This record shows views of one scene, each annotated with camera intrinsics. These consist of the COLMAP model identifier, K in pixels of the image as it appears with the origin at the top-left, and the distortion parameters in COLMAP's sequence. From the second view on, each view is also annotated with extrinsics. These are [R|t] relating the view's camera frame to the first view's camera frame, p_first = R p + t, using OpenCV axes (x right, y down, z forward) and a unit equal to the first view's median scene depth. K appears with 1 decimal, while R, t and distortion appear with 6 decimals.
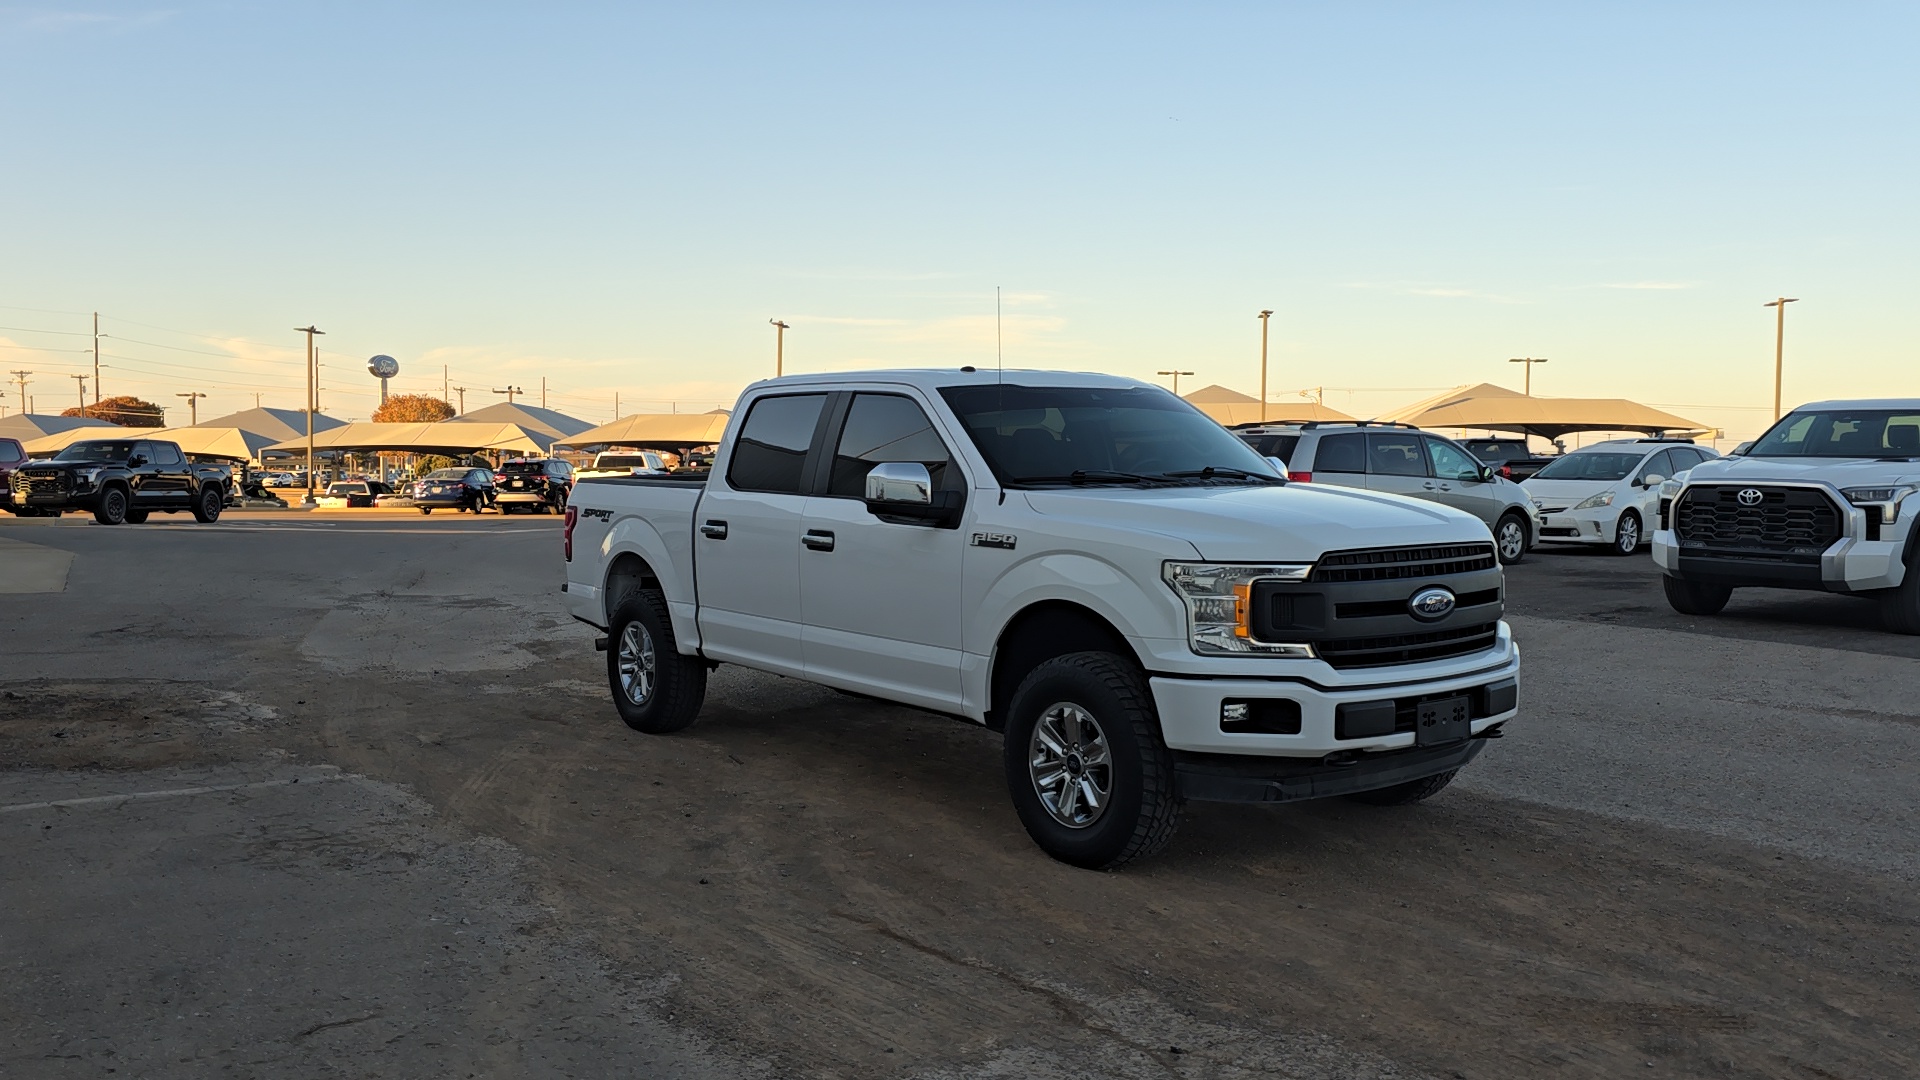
lens RADIAL K [[1590.6, 0, 978.6], [0, 1590.6, 505.6], [0, 0, 1]] dist [0.007520, -0.008113]
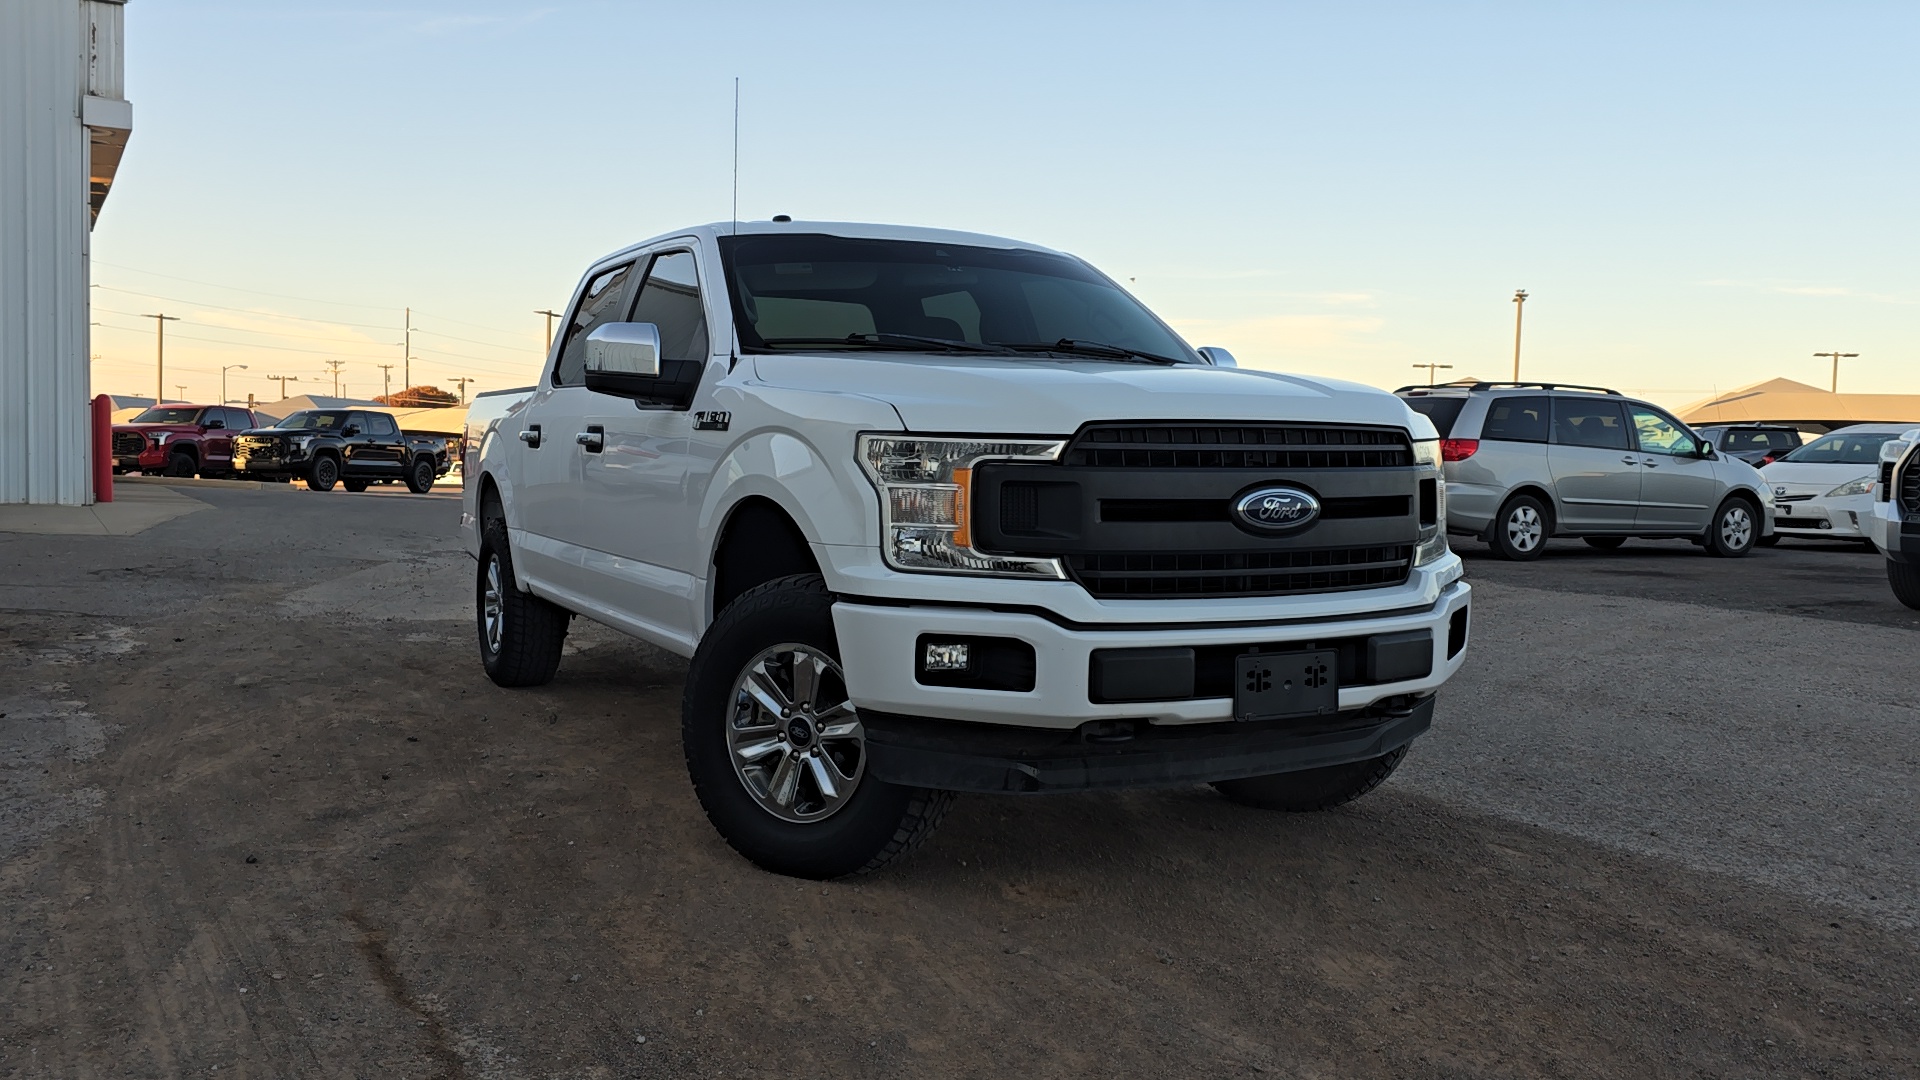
lens RADIAL K [[1590.6, 0, 980.0], [0, 1590.6, 533.0], [0, 0, 1]] dist [0.007520, -0.008113]
pose [[0.985437, 0.025364, -0.168140, 0.250497], [-0.022728, 0.999587, 0.017581, 0.057041], [0.168517, -0.013504, 0.985606, 0.295527]]
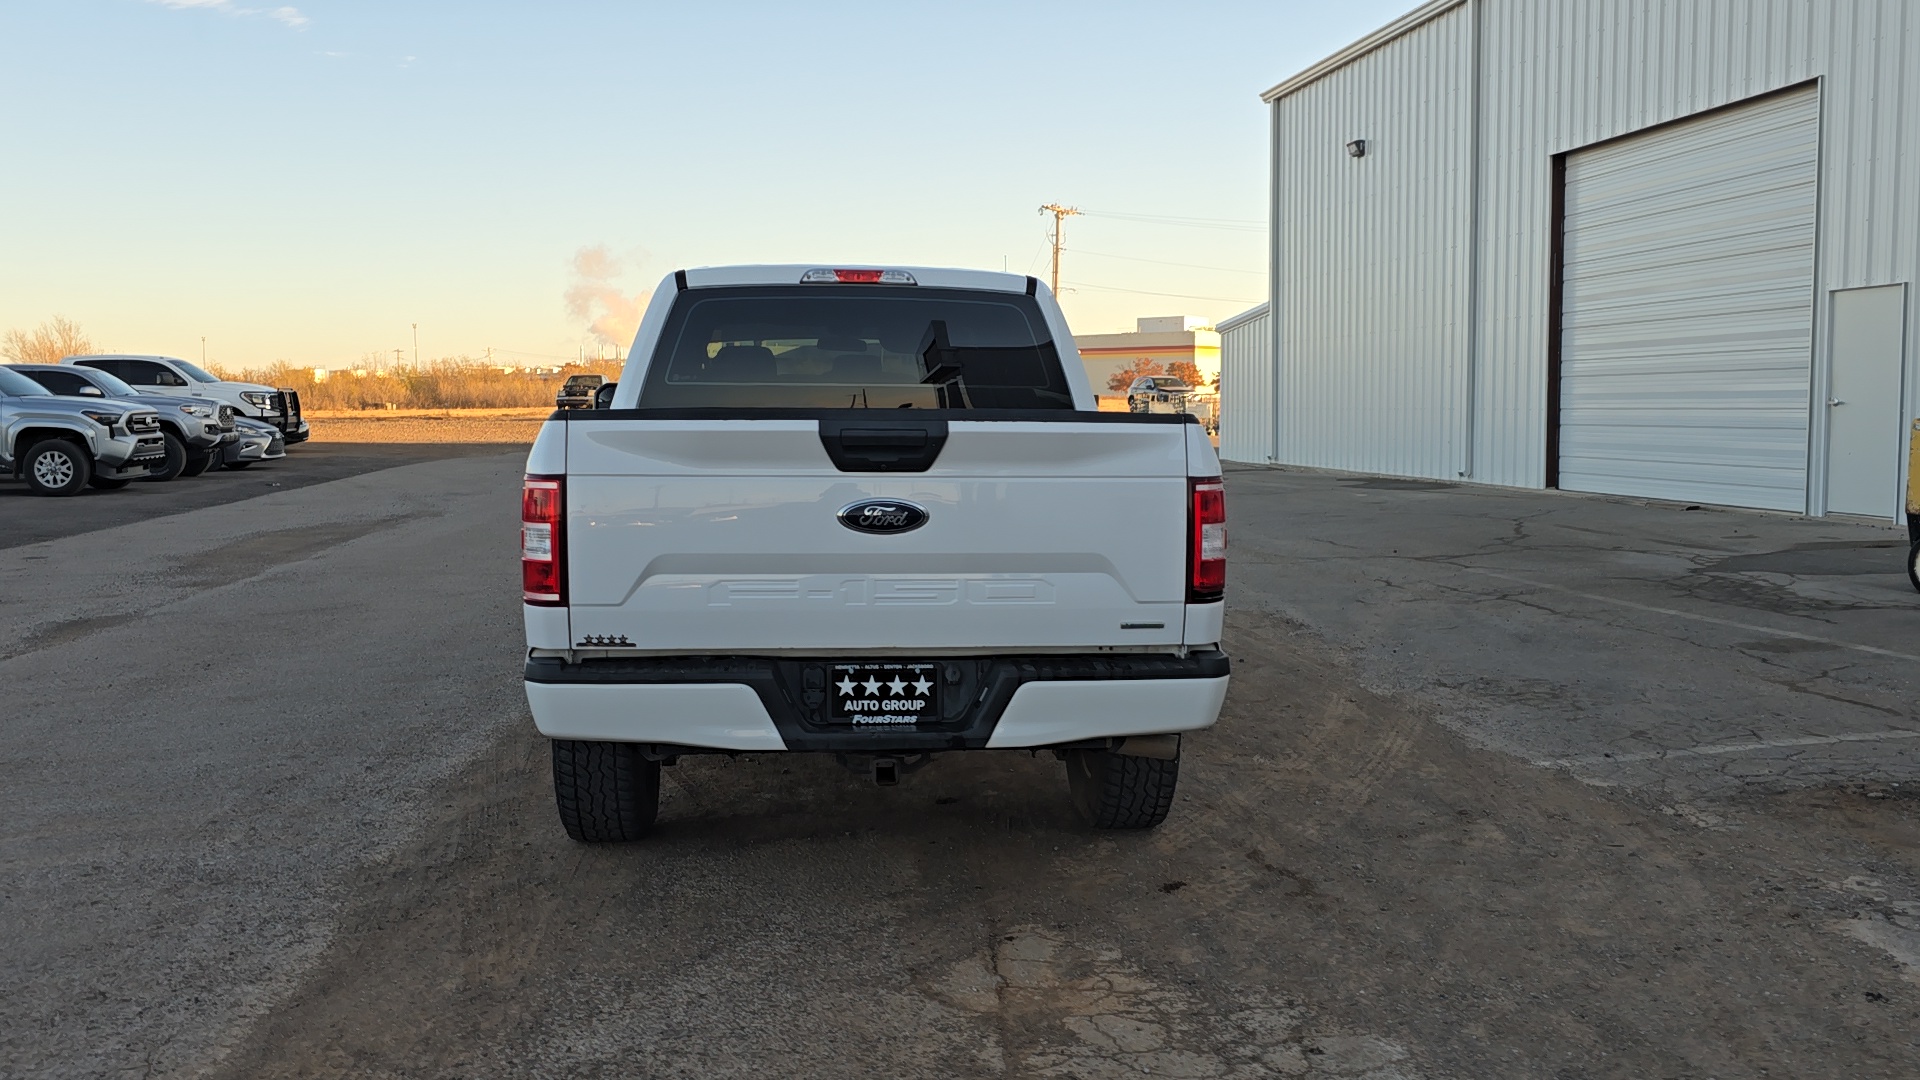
lens RADIAL K [[1590.6, 0, 970.0], [0, 1590.6, 556.4], [0, 0, 1]] dist [0.007520, -0.008113]
pose [[-0.853028, -0.051295, 0.519338, -0.660442], [0.016718, 0.991961, 0.125436, -0.053710], [-0.521597, 0.115683, -0.845313, 2.168564]]
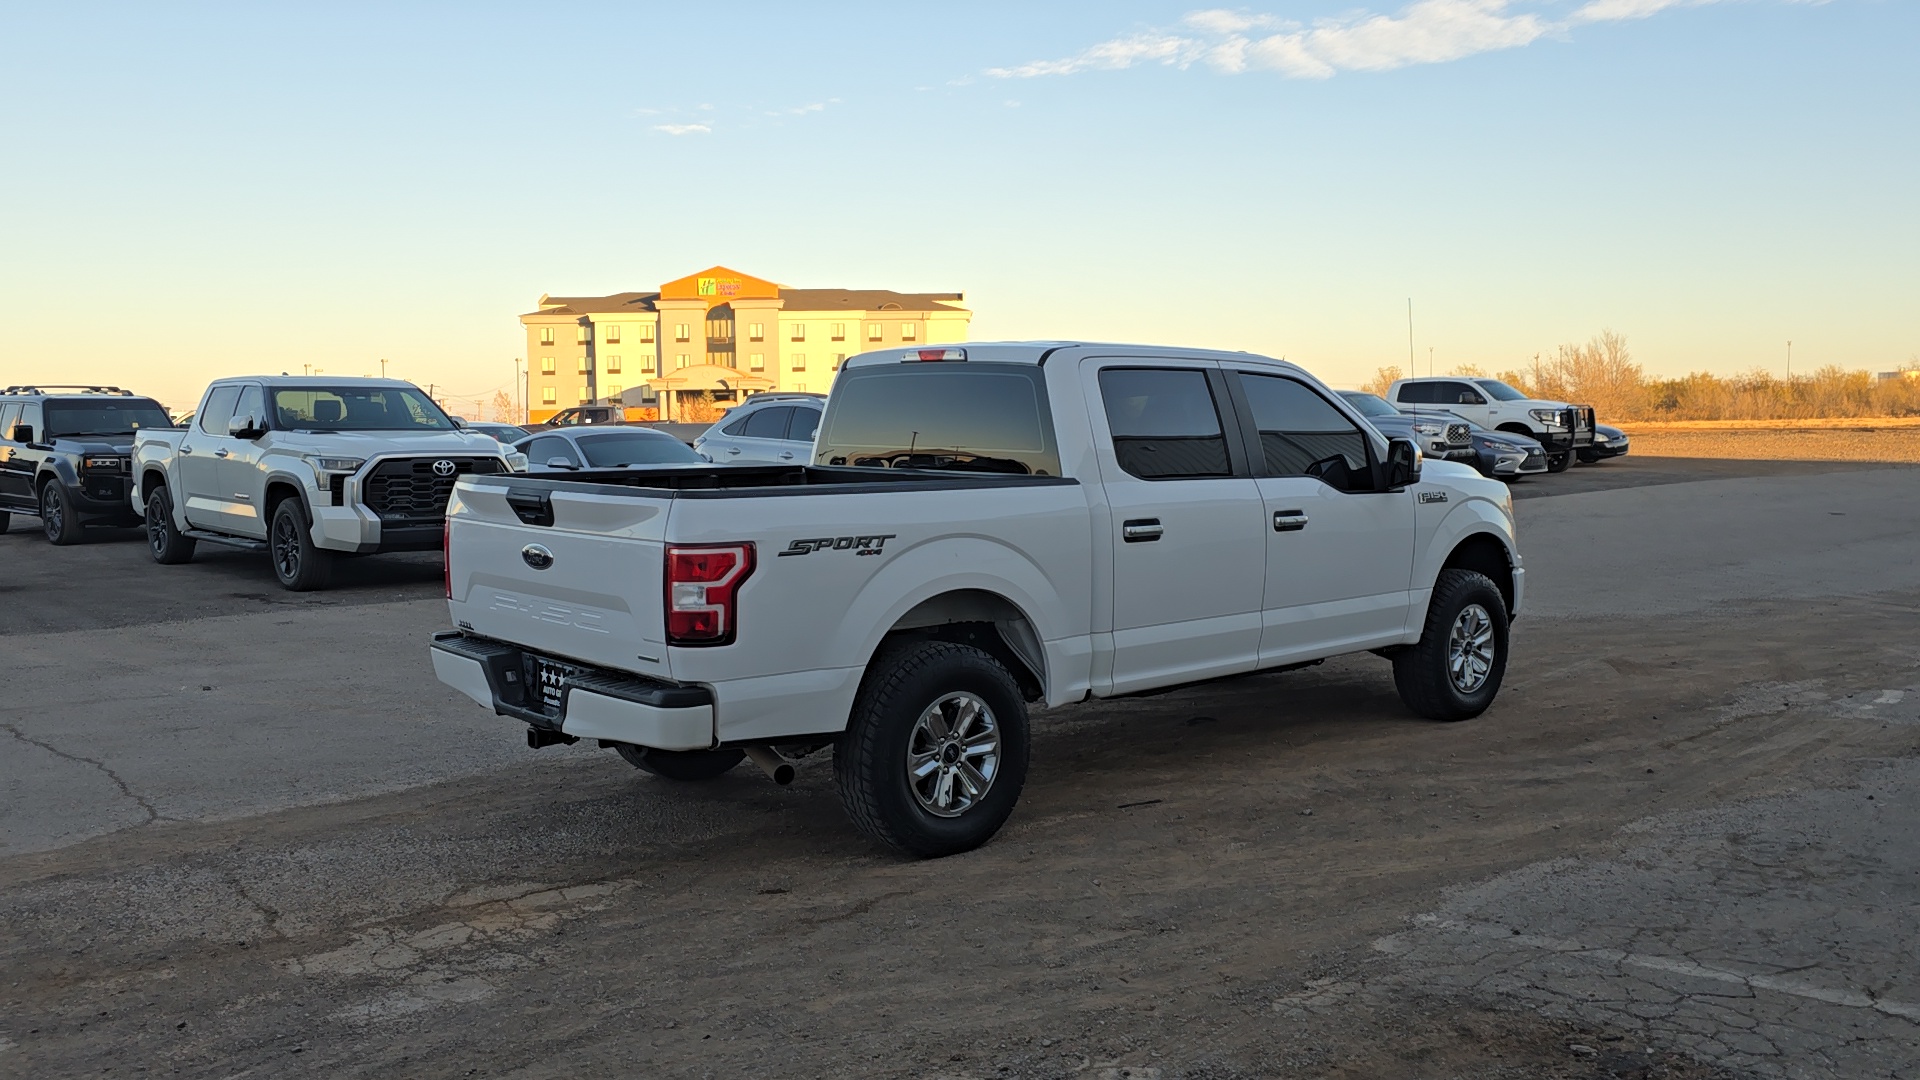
lens RADIAL K [[1590.6, 0, 950.9], [0, 1590.6, 546.3], [0, 0, 1]] dist [0.007520, -0.008113]
pose [[-0.081793, -0.084554, 0.993056, -1.221212], [0.039709, 0.995327, 0.088018, -0.066254], [-0.995858, 0.046633, -0.078053, 1.467757]]
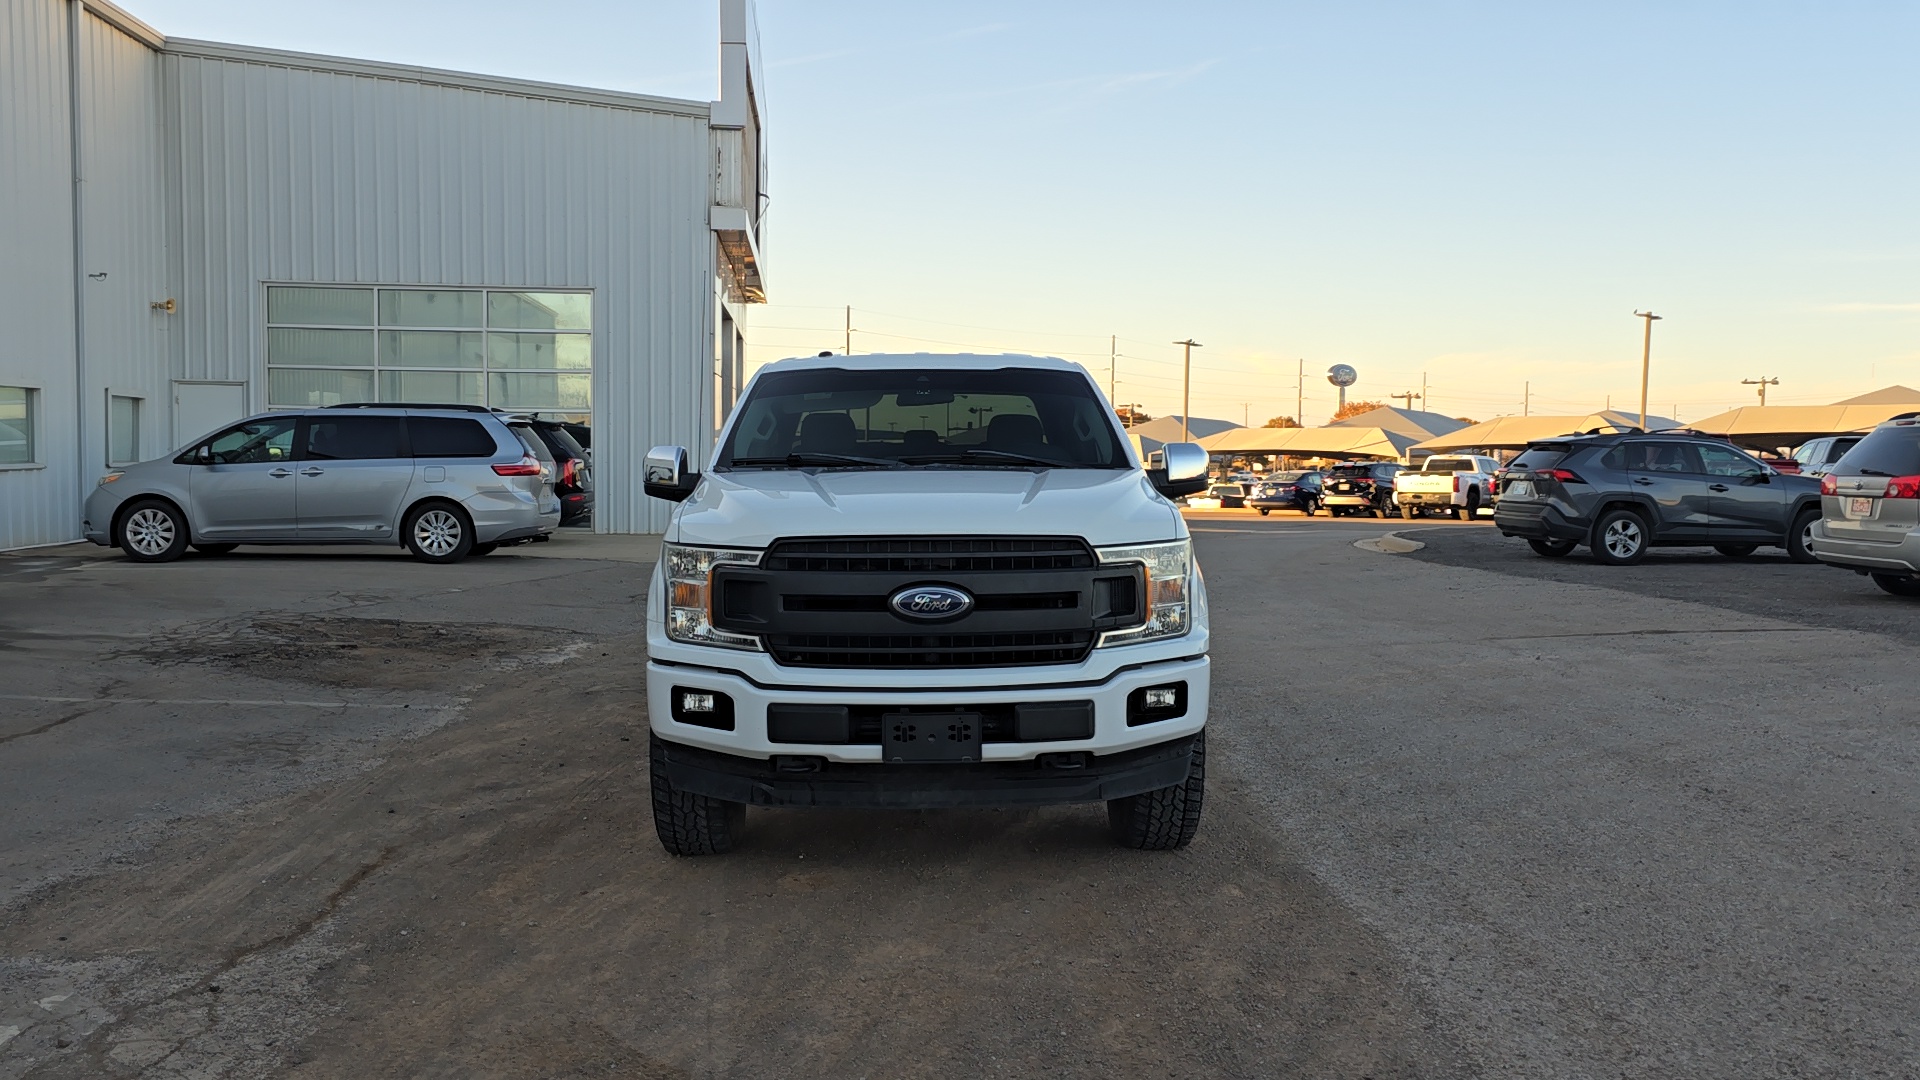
lens RADIAL K [[1590.6, 0, 965.9], [0, 1590.6, 538.1], [0, 0, 1]] dist [0.007520, -0.008113]
pose [[0.814914, 0.030009, -0.578805, 0.731666], [-0.020555, 0.999527, 0.022881, 0.005226], [0.579218, -0.006748, 0.815145, 0.275460]]
